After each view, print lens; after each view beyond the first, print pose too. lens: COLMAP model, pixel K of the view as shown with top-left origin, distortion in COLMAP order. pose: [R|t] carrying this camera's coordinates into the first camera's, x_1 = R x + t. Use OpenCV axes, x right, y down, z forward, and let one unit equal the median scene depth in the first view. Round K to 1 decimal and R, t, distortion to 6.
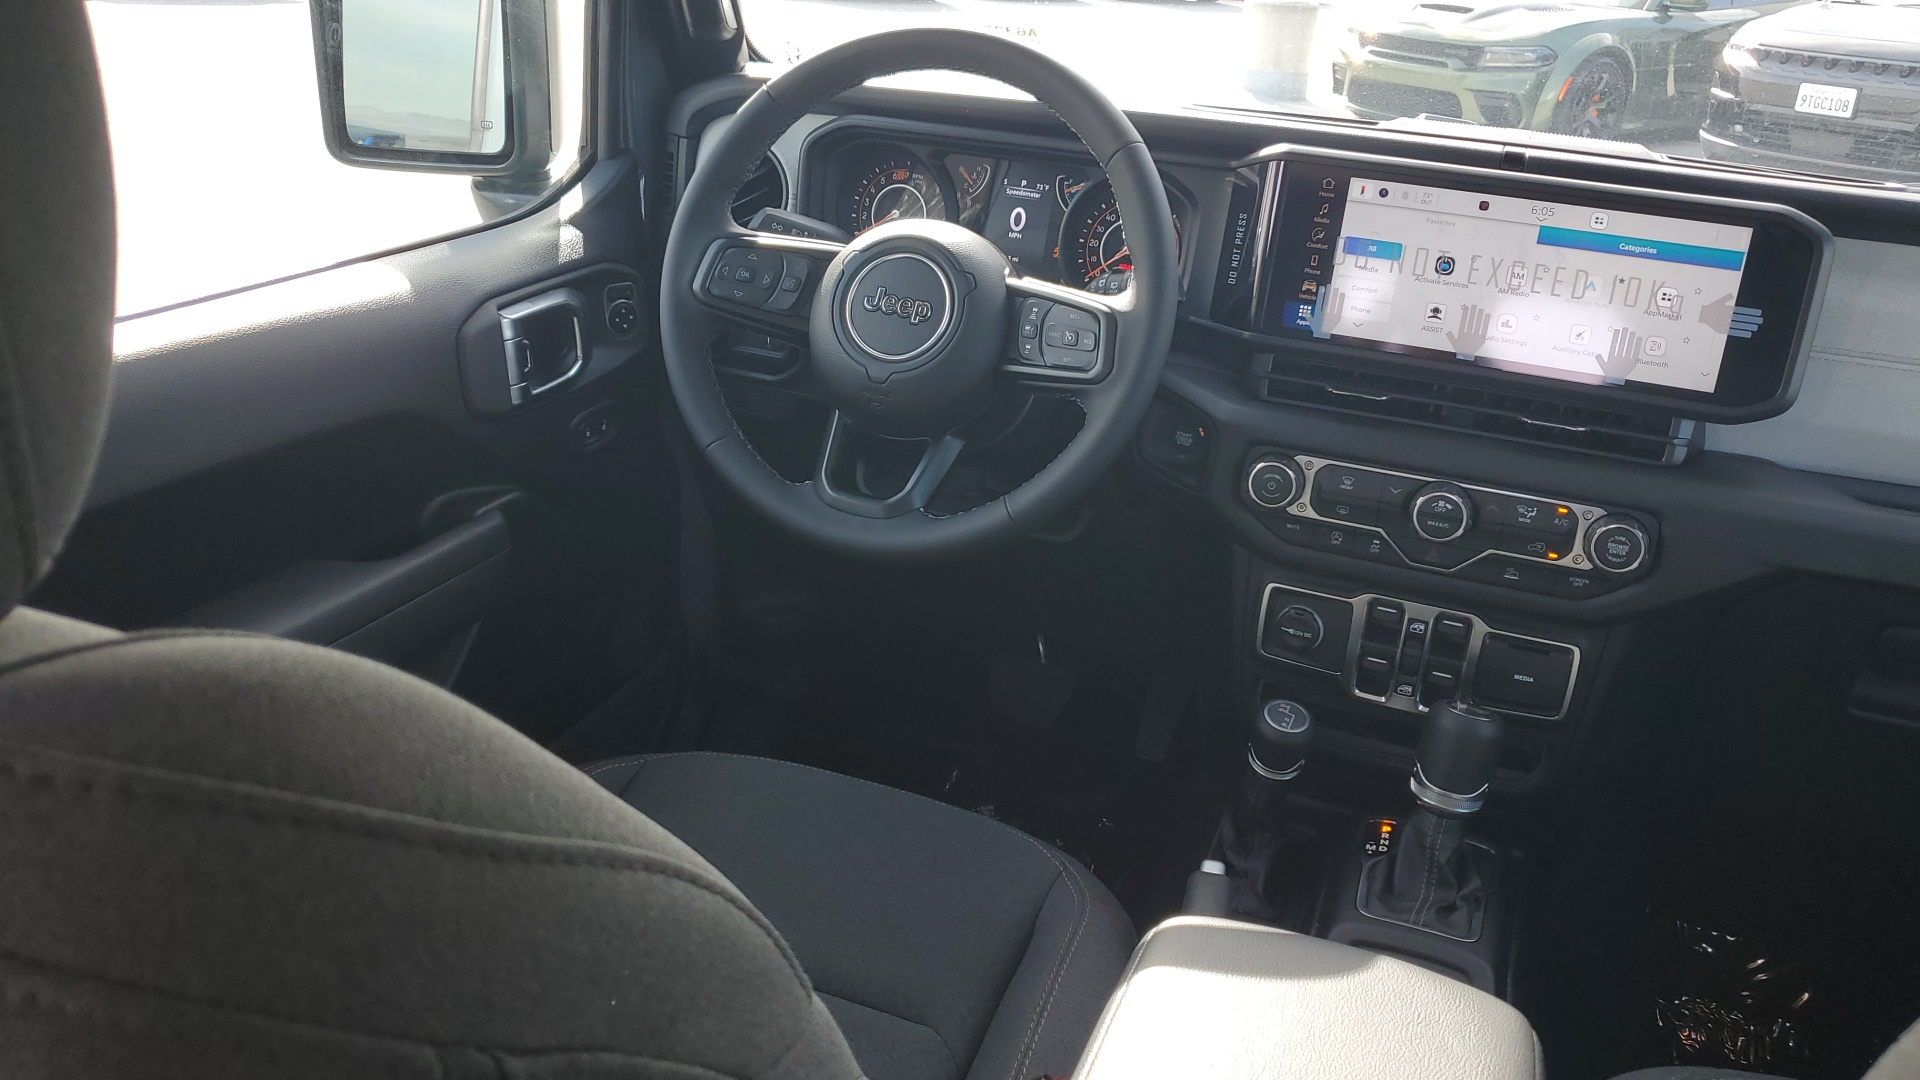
lens RADIAL K [[1476.1, 0, 926.1], [0, 1476.1, 606.9], [0, 0, 1]] dist [0.052614, -0.022167]
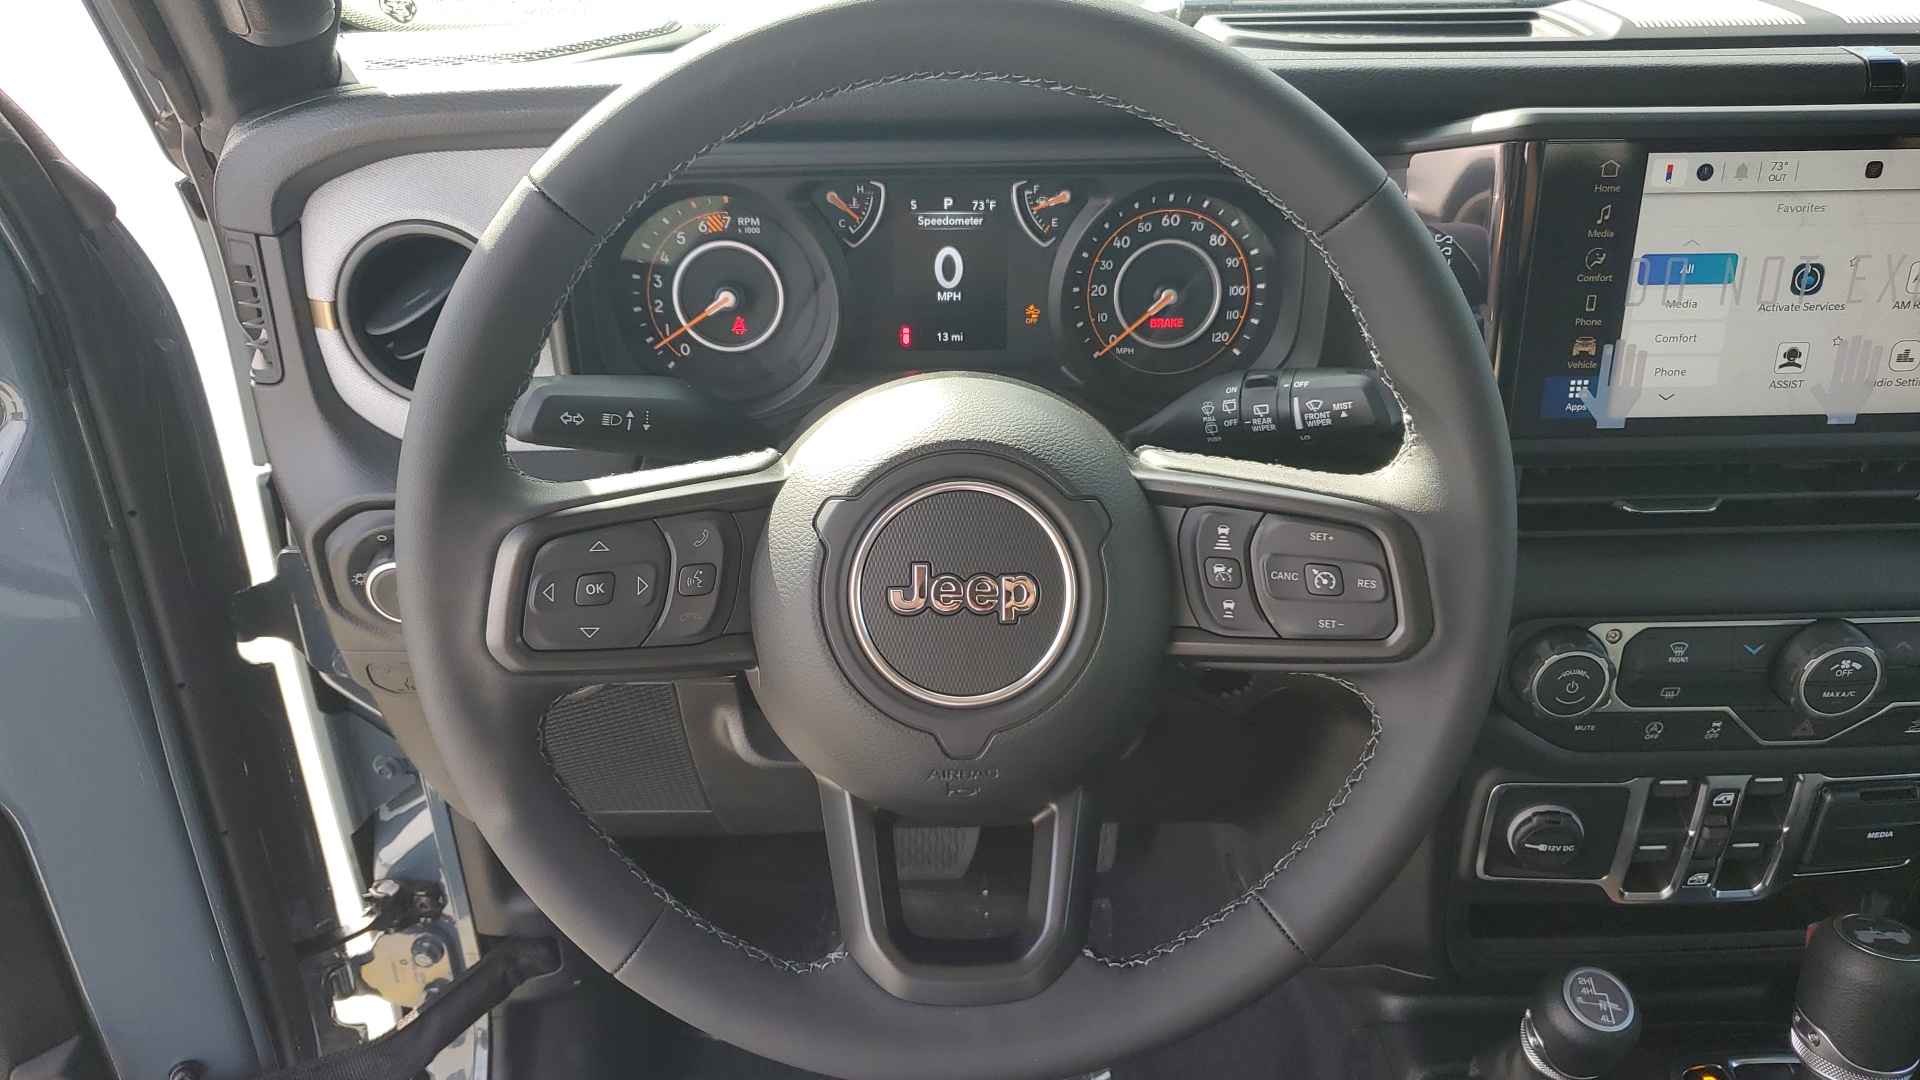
lens RADIAL K [[1476.1, 0, 992.0], [0, 1476.1, 577.4], [0, 0, 1]] dist [0.052614, -0.022167]
pose [[0.906059, -0.265627, 0.329394, -0.162878], [0.222988, 0.961295, 0.161830, -0.277289], [-0.359631, -0.073177, 0.930221, 0.547271]]
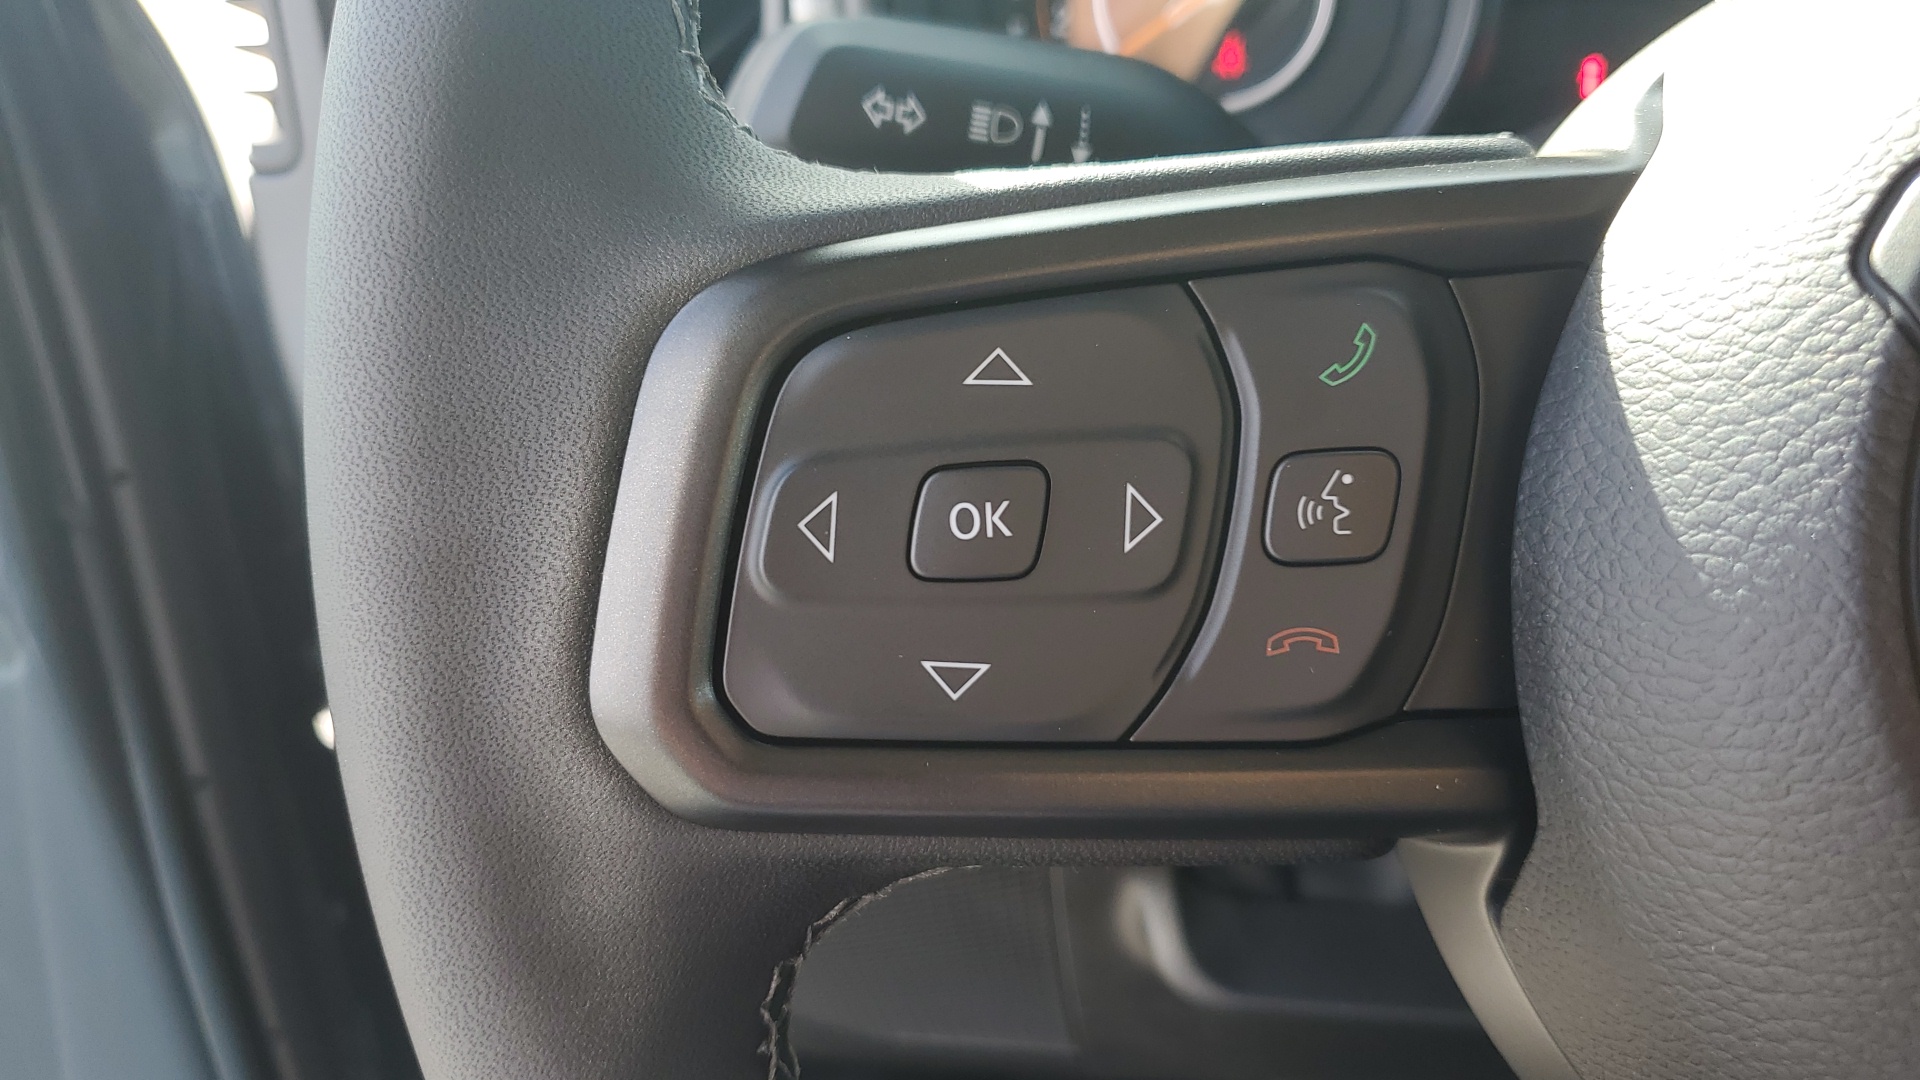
lens RADIAL K [[1476.1, 0, 949.1], [0, 1476.1, 552.1], [0, 0, 1]] dist [0.052614, -0.022167]
pose [[0.960842, -0.218877, 0.169929, -0.148564], [0.216748, 0.975729, 0.031209, -0.229427], [-0.172635, 0.006845, 0.984962, 0.892031]]
